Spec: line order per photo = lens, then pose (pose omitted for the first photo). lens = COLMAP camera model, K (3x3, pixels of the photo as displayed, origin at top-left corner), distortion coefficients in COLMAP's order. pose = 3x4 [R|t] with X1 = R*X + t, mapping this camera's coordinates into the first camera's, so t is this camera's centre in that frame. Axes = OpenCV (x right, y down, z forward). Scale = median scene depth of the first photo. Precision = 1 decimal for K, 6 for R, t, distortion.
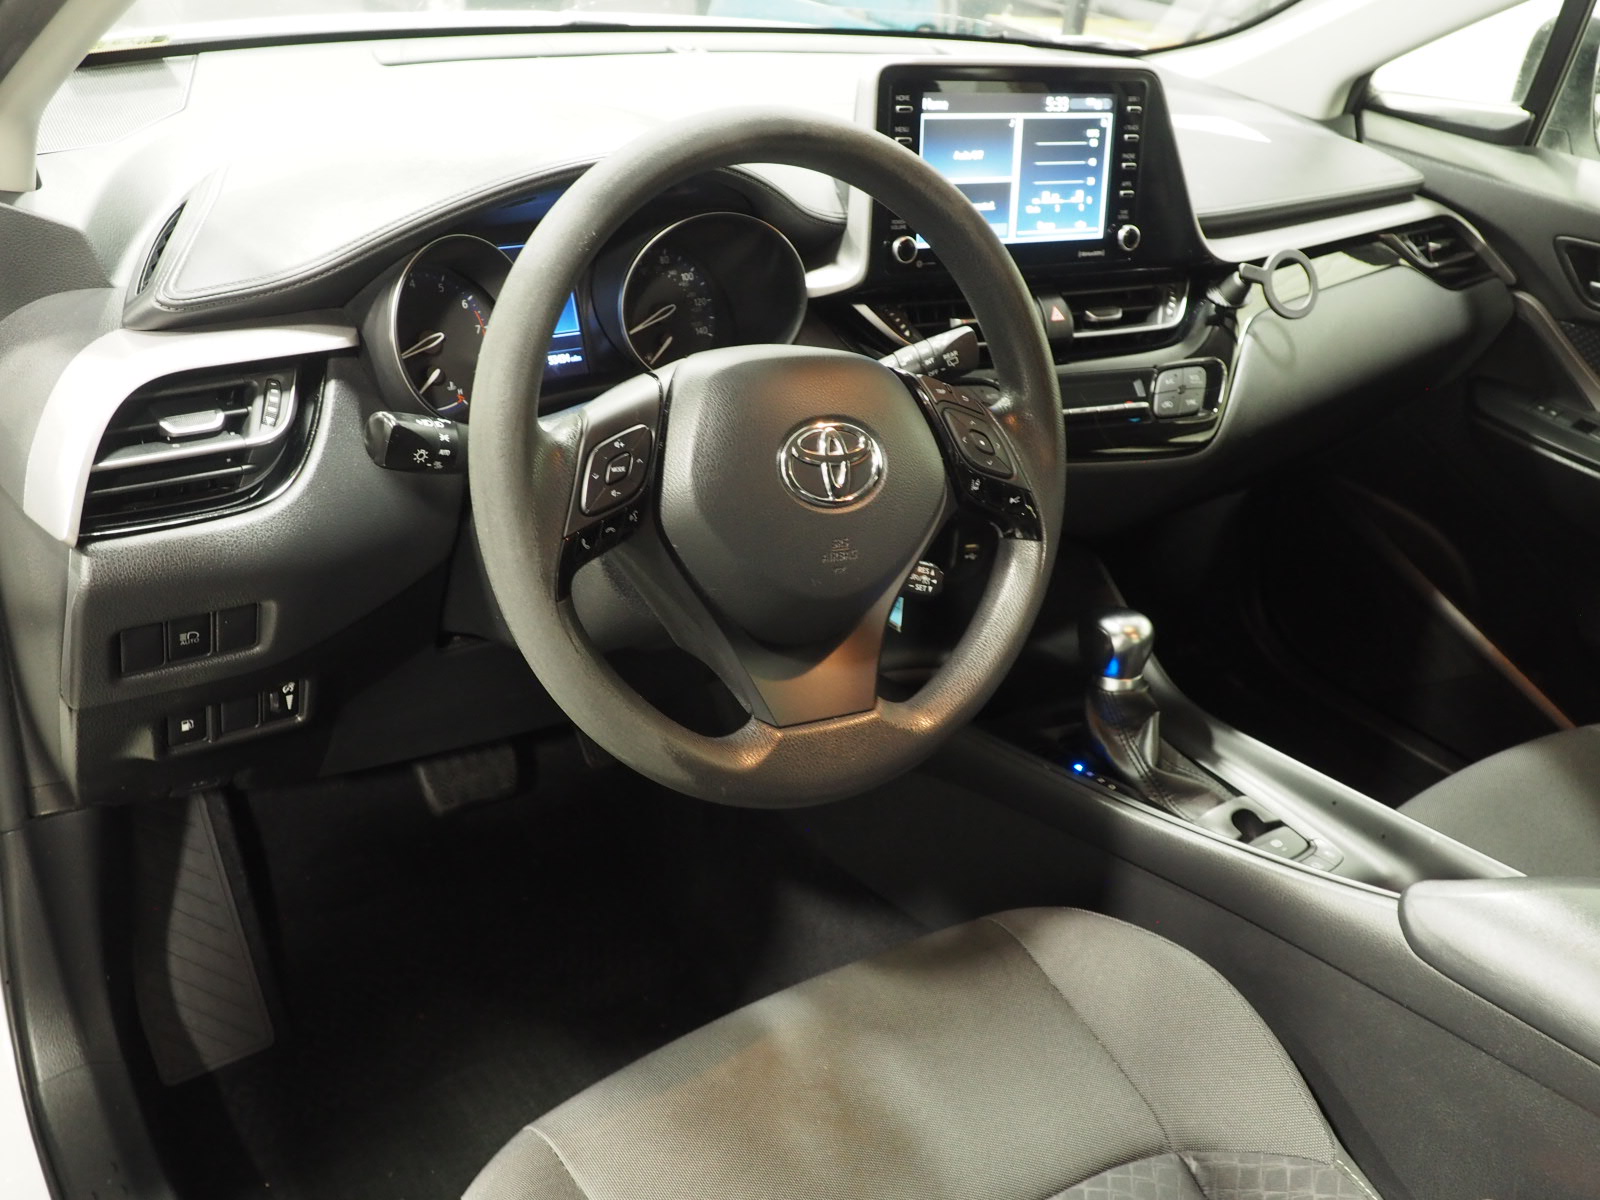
lens RADIAL K [[1424.1, 0, 800.8], [0, 1424.1, 599.3], [0, 0, 1]] dist [0.004470, 0.002106]
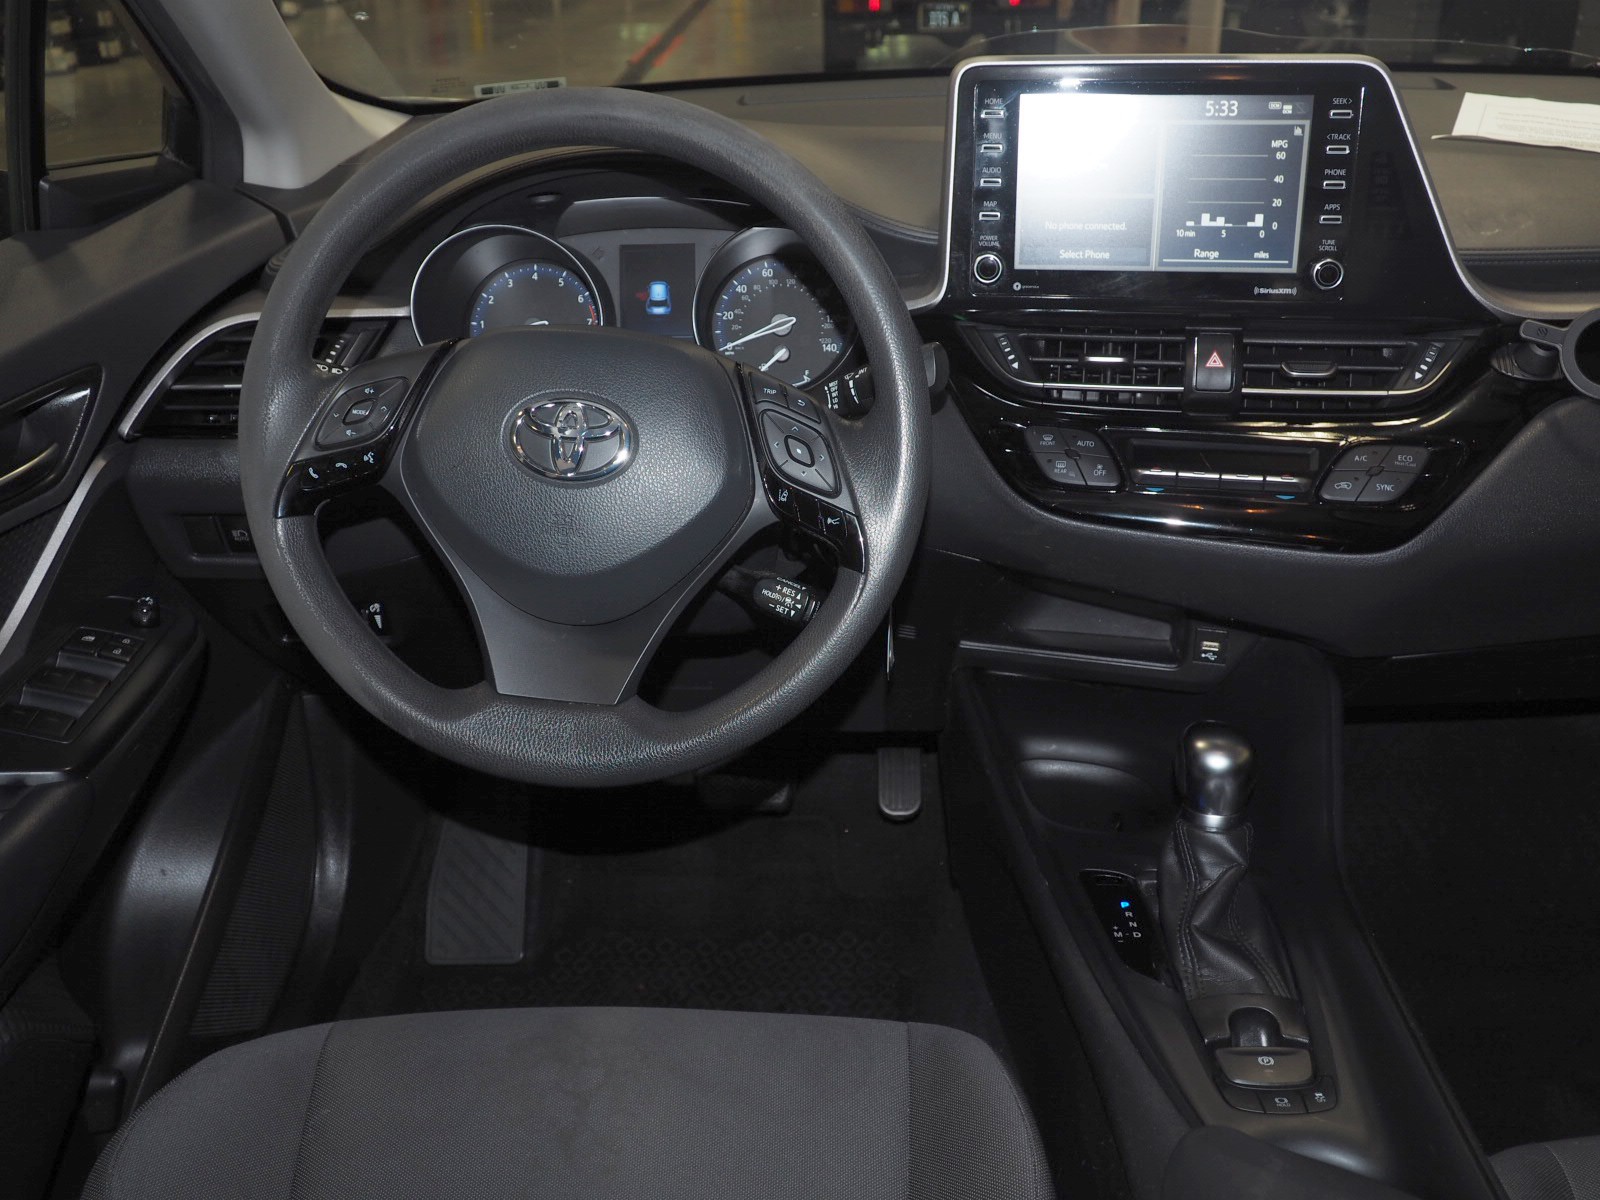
lens RADIAL K [[1424.1, 0, 797.0], [0, 1424.1, 600.4], [0, 0, 1]] dist [0.004470, 0.002106]
pose [[0.794125, 0.166864, -0.584399, 0.508187], [-0.207350, 0.978264, -0.002438, -0.011114], [0.571290, 0.123112, 0.811463, 0.210239]]
